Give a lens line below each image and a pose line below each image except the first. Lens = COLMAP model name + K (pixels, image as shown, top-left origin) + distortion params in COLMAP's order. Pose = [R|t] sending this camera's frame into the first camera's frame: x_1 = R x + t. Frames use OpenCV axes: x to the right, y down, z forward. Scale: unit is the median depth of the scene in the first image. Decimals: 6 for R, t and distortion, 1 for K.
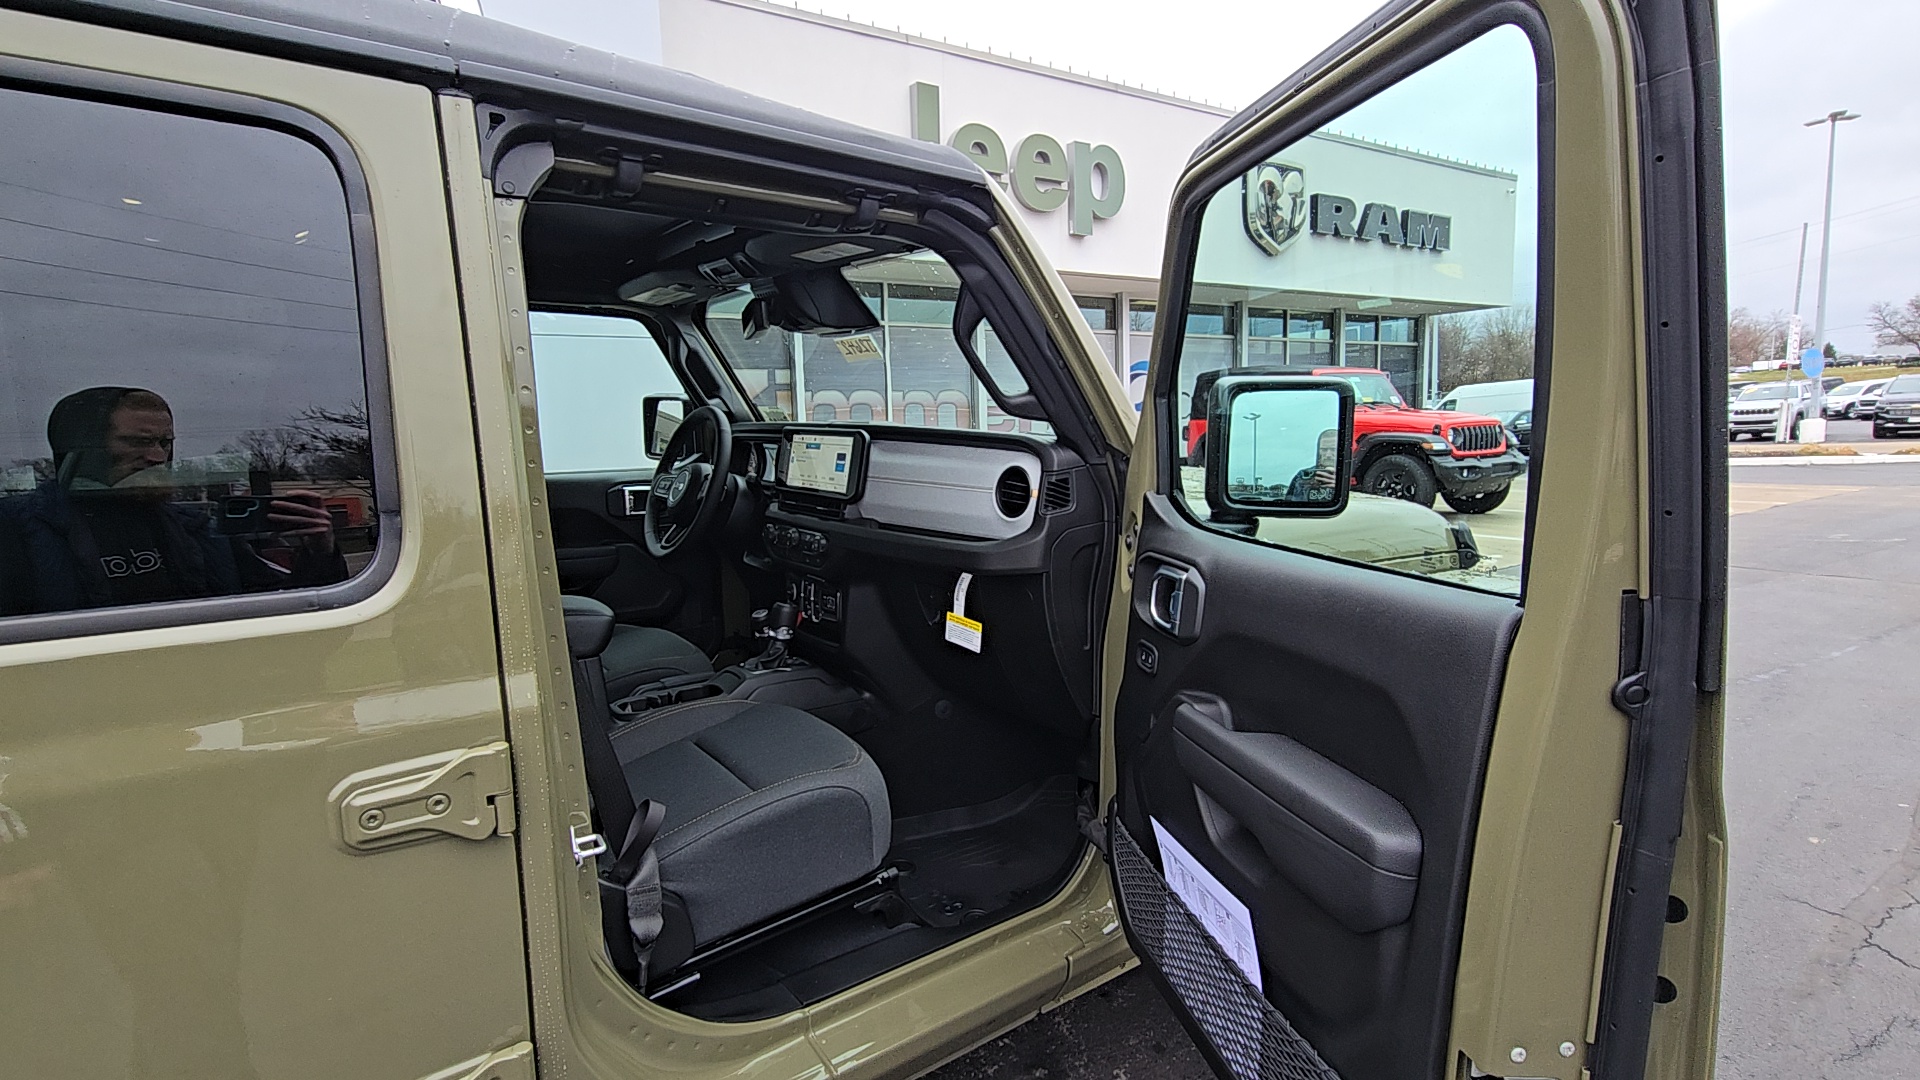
lens RADIAL K [[969.8, 0, 942.5], [0, 969.8, 546.4], [0, 0, 1]] dist [0.000230, -0.000309]
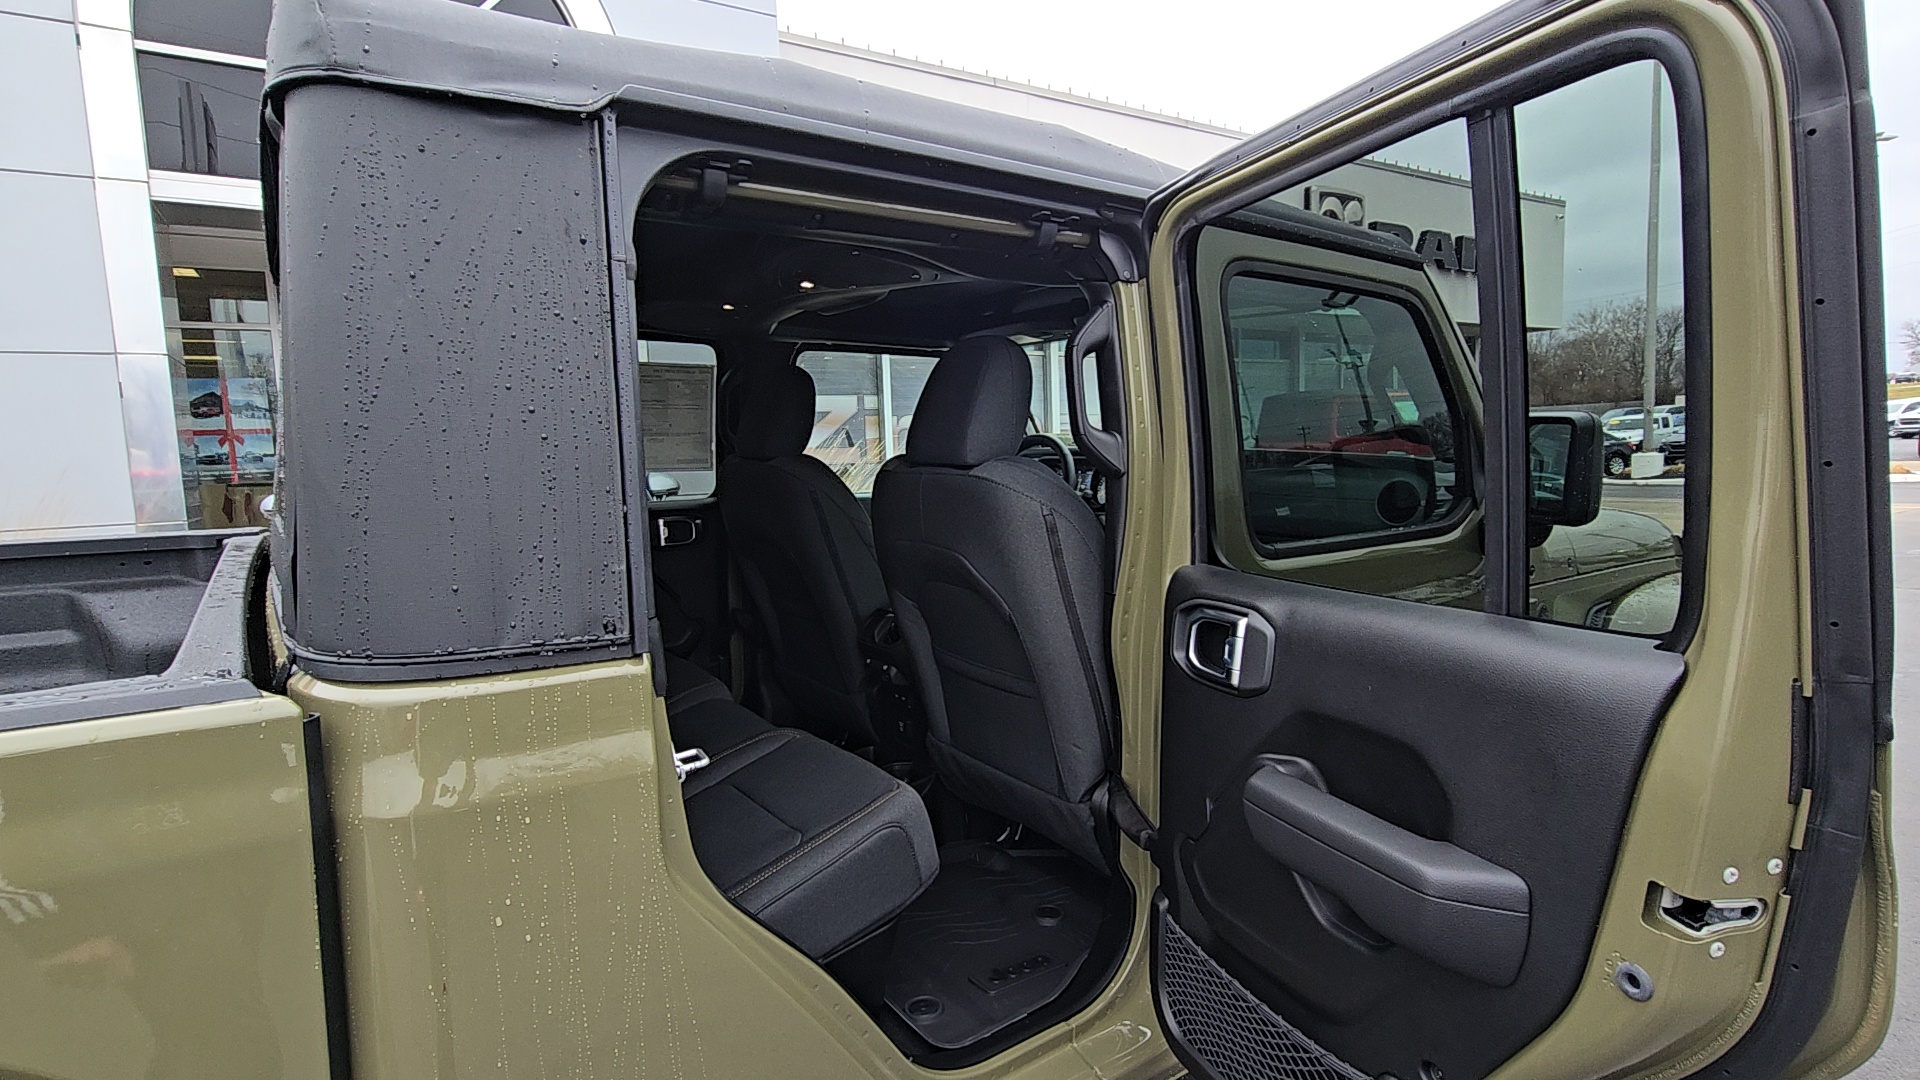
lens RADIAL K [[966.5, 0, 936.1], [0, 966.5, 549.4], [0, 0, 1]] dist [0.000773, -0.002047]
pose [[0.999713, -0.002310, -0.023829, -0.053936], [0.001842, 0.999806, -0.019633, 0.003117], [0.023869, 0.019584, 0.999523, -0.028606]]
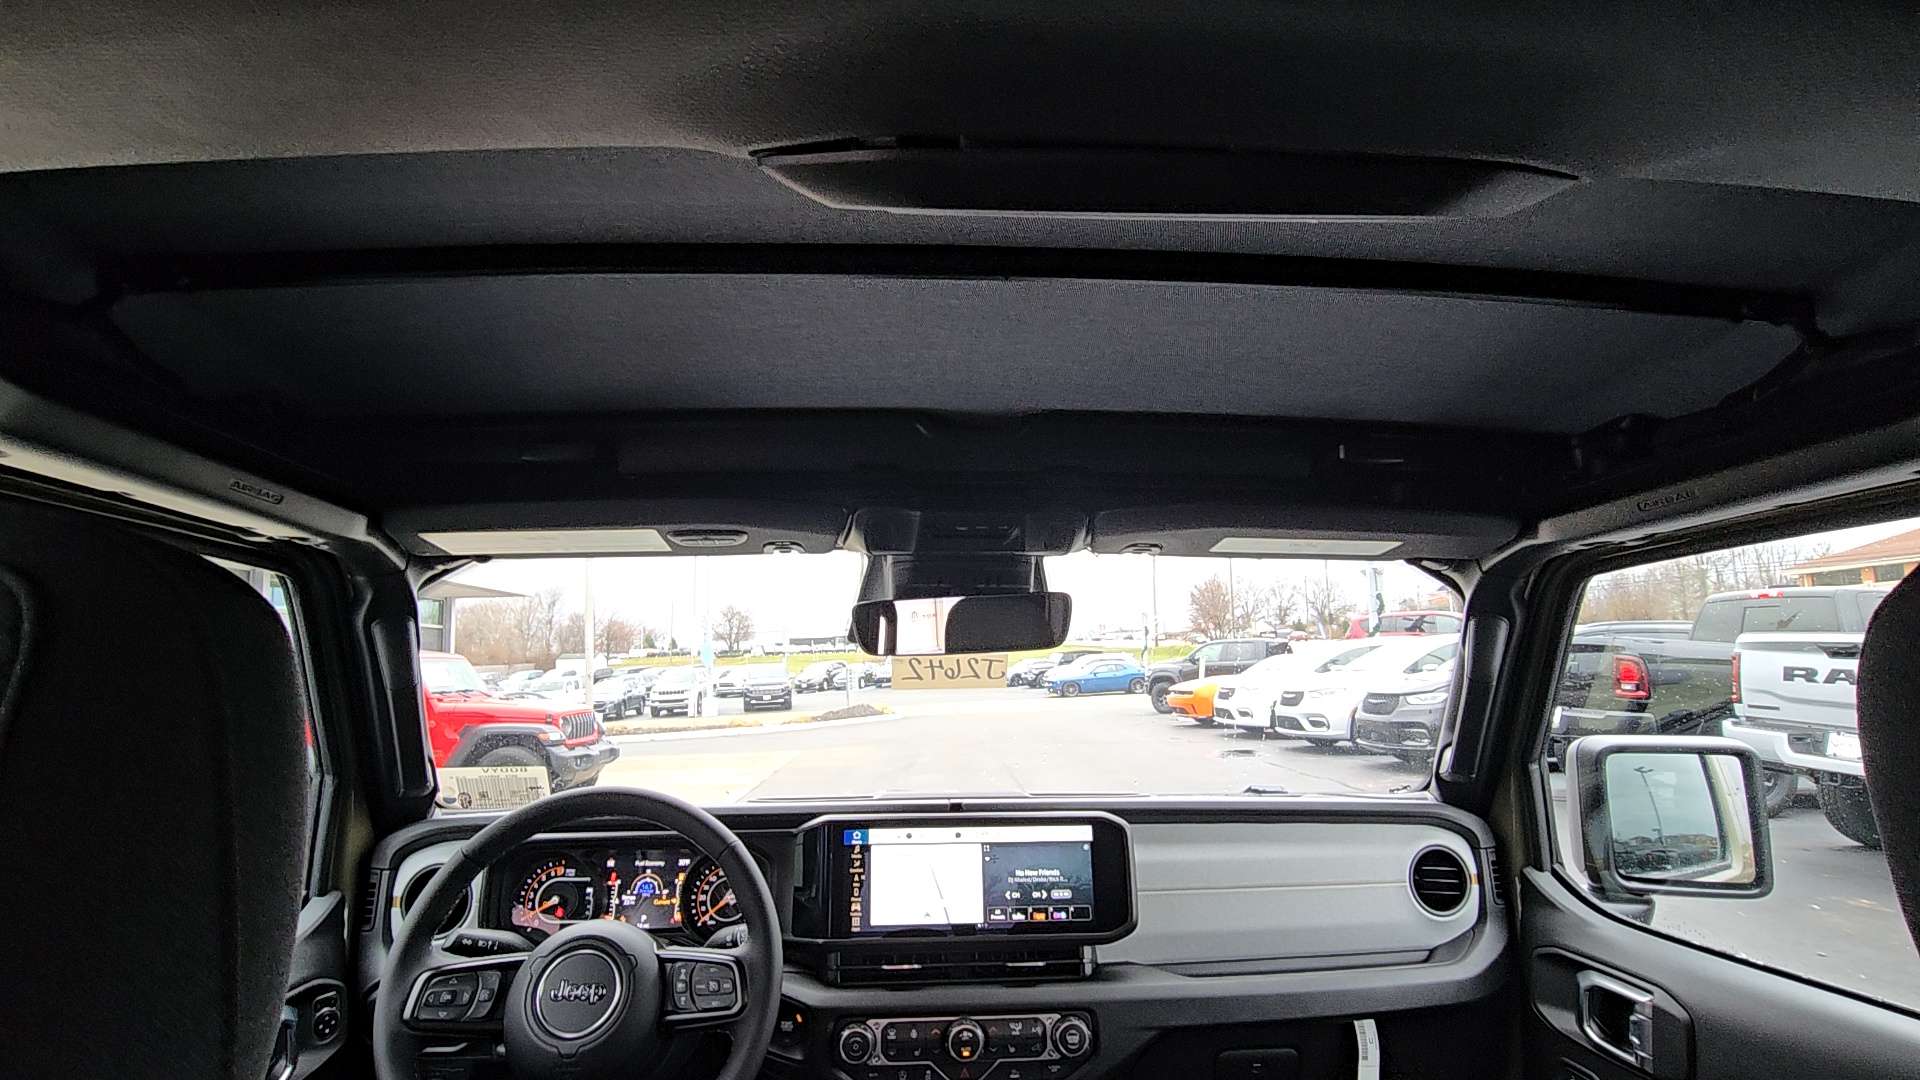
lens RADIAL K [[969.8, 0, 954.4], [0, 969.8, 551.6], [0, 0, 1]] dist [0.000230, -0.000309]
pose [[0.524767, 0.116566, 0.843227, -0.084365], [0.121388, 0.970209, -0.209664, -0.020438], [-0.842546, 0.212382, 0.494984, 0.093599]]
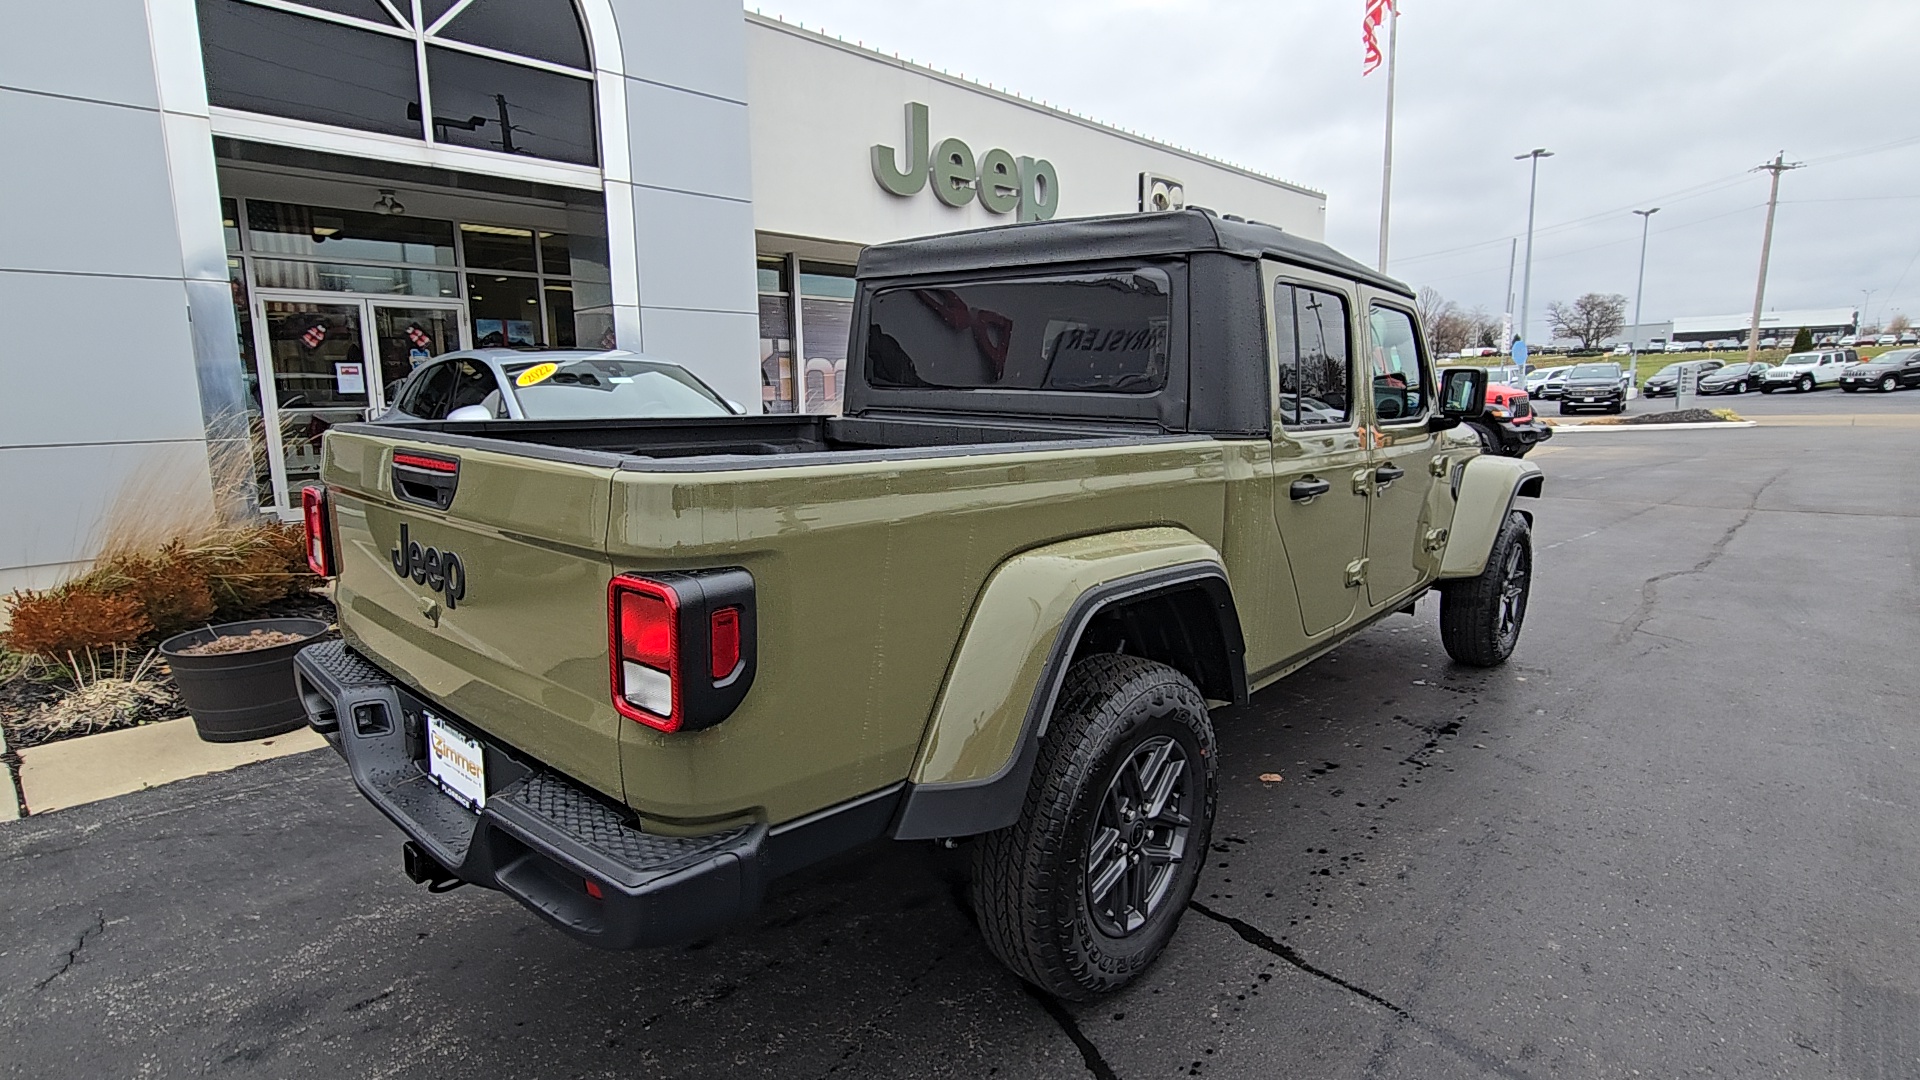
lens RADIAL K [[969.8, 0, 943.2], [0, 969.8, 544.4], [0, 0, 1]] dist [0.000230, -0.000309]
pose [[0.978179, -0.016501, 0.207106, -0.171130], [0.010529, 0.999497, 0.029905, 0.022427], [-0.207495, -0.027072, 0.977861, -0.135451]]
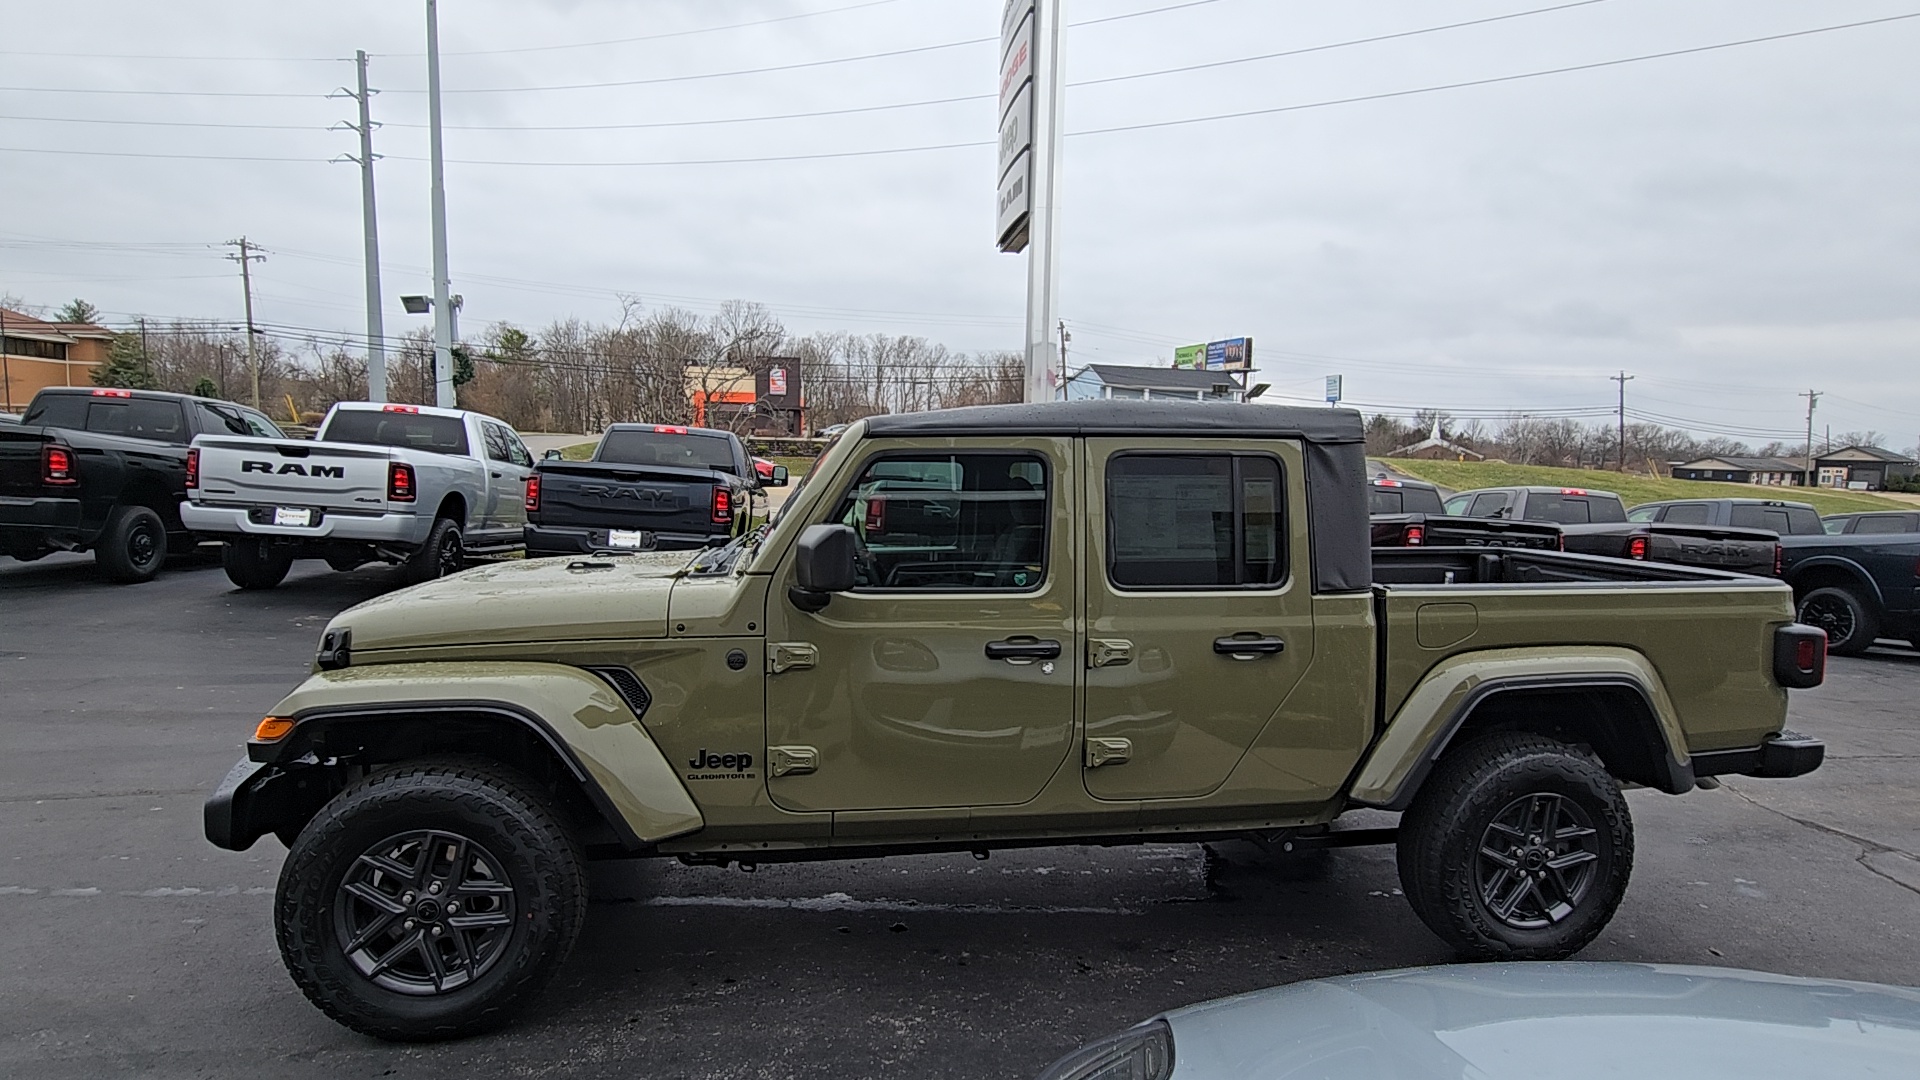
lens RADIAL K [[969.8, 0, 971.6], [0, 969.8, 558.8], [0, 0, 1]] dist [0.000230, -0.000309]
pose [[-0.891351, -0.046091, 0.450964, -0.171223], [0.055849, 0.976073, 0.210148, -0.056787], [-0.449860, 0.212502, -0.867450, 0.326058]]
